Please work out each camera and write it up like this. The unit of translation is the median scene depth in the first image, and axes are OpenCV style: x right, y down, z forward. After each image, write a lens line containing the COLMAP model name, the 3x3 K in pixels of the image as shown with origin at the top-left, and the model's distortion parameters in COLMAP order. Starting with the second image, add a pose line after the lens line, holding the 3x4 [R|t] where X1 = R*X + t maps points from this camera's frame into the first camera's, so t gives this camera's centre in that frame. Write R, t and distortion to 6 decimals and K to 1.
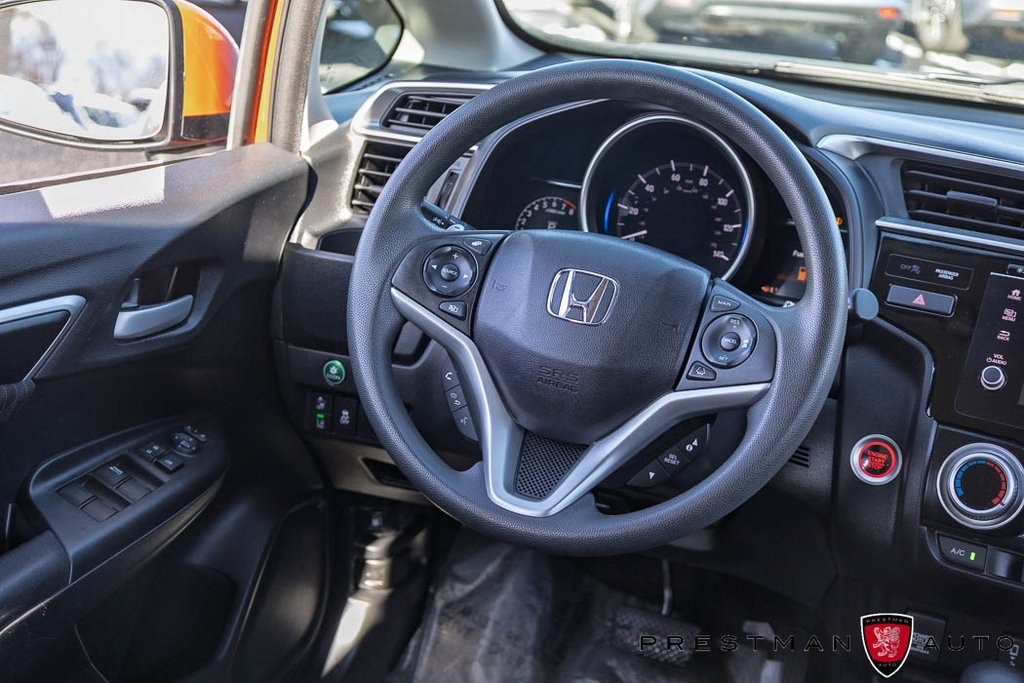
lens RADIAL K [[1435.5, 0, 518.1], [0, 1435.5, 347.6], [0, 0, 1]] dist [0.024388, 0.000000]
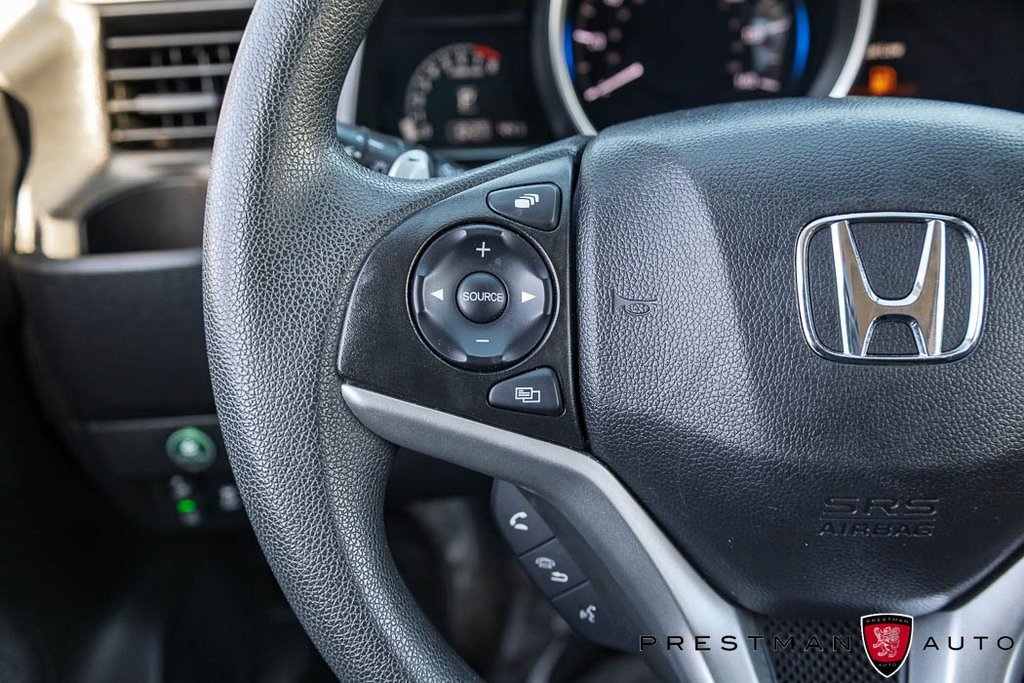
lens RADIAL K [[877.7, 0, 498.9], [0, 877.7, 340.2], [0, 0, 1]] dist [0.016786, 0.027609]
pose [[0.928080, -0.295556, 0.226526, -0.086575], [0.236981, 0.938010, 0.252938, -0.086783], [-0.287241, -0.181064, 0.940589, 0.688971]]
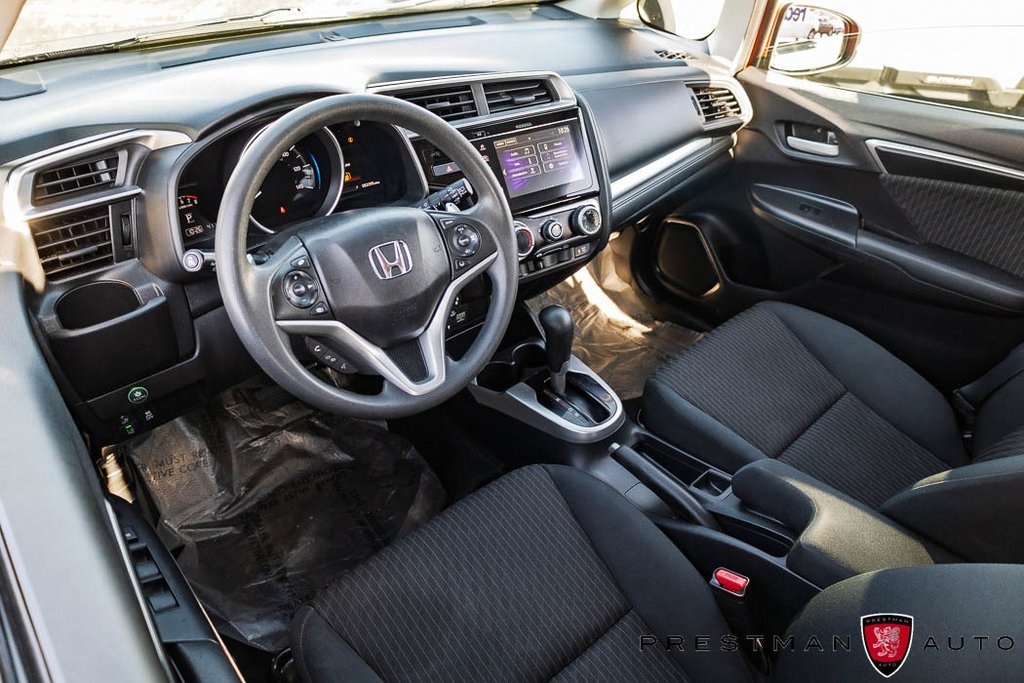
lens RADIAL K [[667.3, 0, 511.8], [0, 667.3, 332.1], [0, 0, 1]] dist [0.005072, -0.001277]
pose [[0.470997, -0.573142, 0.670575, -0.365002], [0.281331, 0.818072, 0.501608, -0.254638], [-0.836071, -0.047603, 0.546552, 0.408033]]
